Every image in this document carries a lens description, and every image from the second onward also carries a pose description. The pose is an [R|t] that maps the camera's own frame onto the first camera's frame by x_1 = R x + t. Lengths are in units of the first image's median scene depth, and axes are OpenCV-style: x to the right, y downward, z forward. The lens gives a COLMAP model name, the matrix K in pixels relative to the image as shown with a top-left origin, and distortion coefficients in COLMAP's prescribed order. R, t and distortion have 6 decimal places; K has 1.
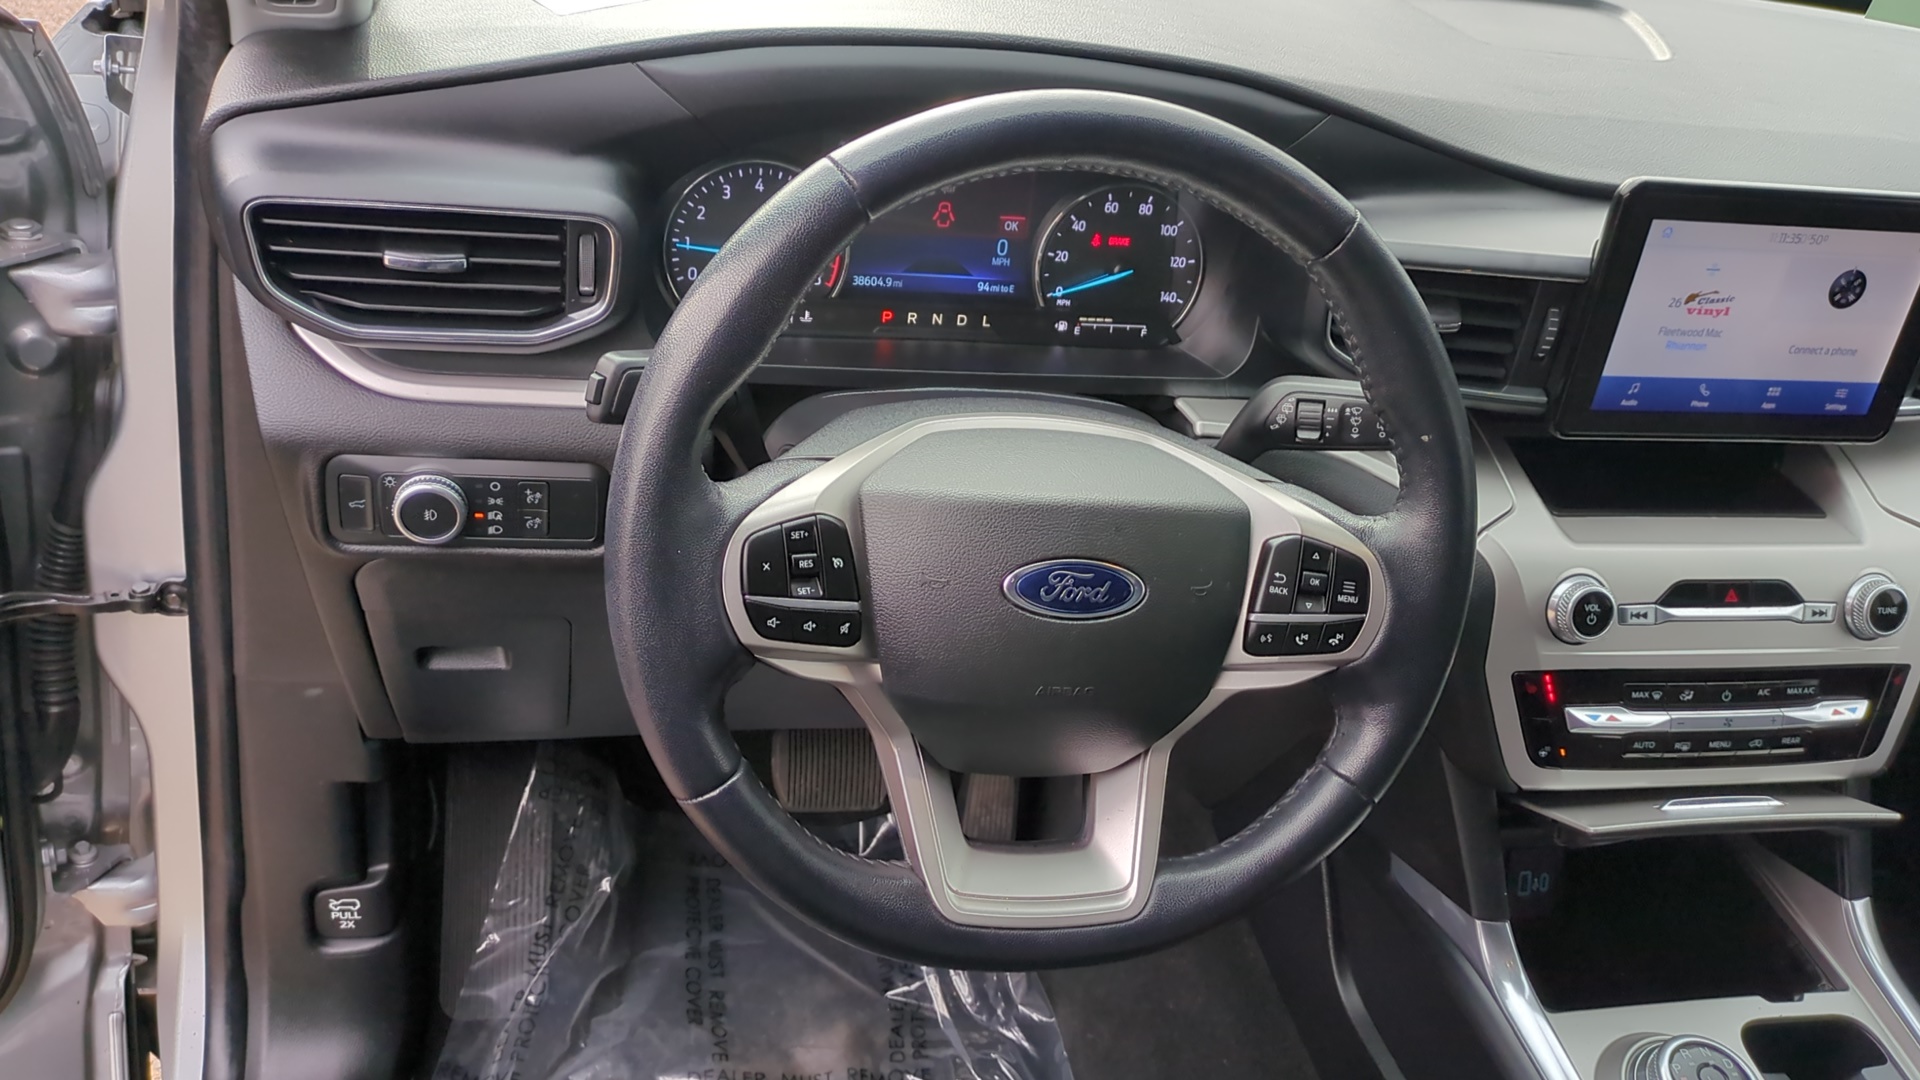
lens RADIAL K [[1649.7, 0, 972.0], [0, 1649.7, 551.1], [0, 0, 1]] dist [0.071814, -0.107229]
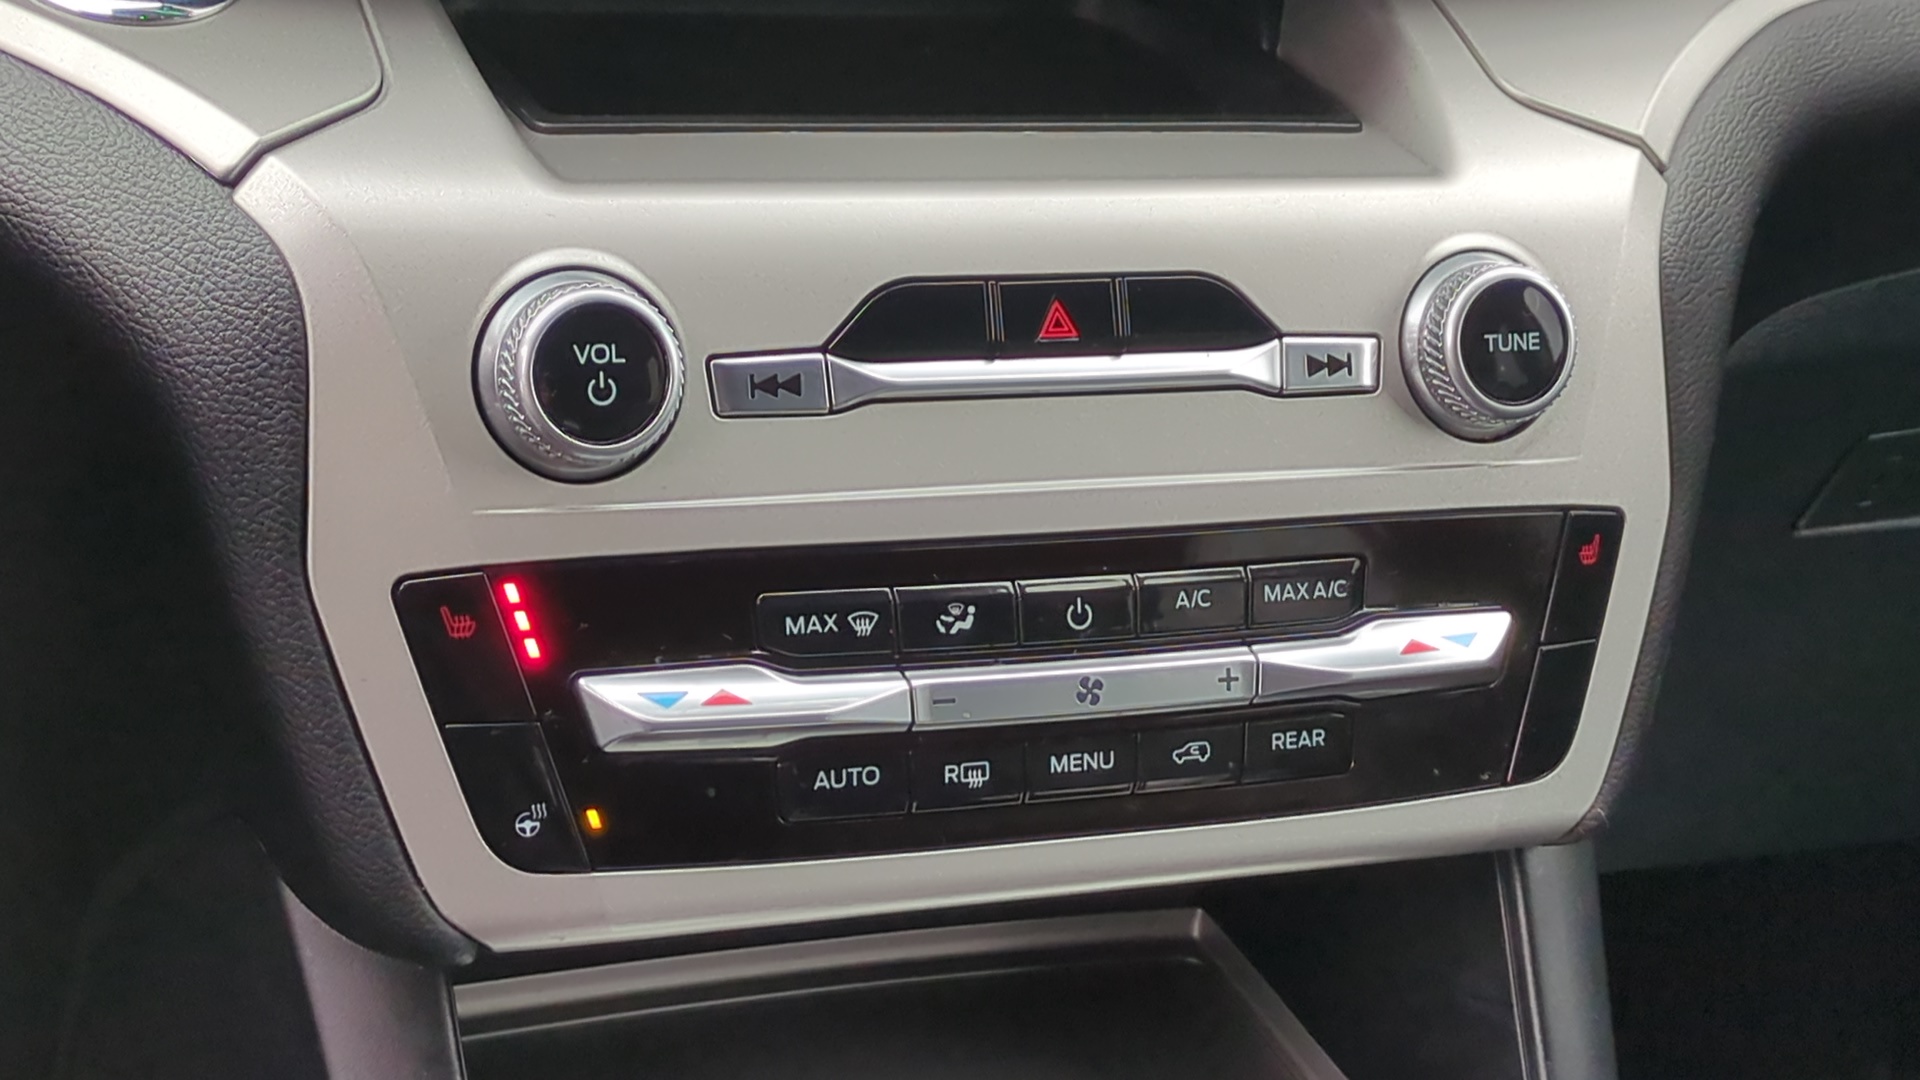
lens RADIAL K [[3347.7, 0, 953.7], [0, 3347.7, 541.8], [0, 0, 1]] dist [0.129366, 0.000000]
pose [[0.984889, -0.083063, 0.151965, 0.338751], [0.099586, 0.989521, -0.104555, 0.147142], [-0.141688, 0.118108, 0.982840, 0.343663]]
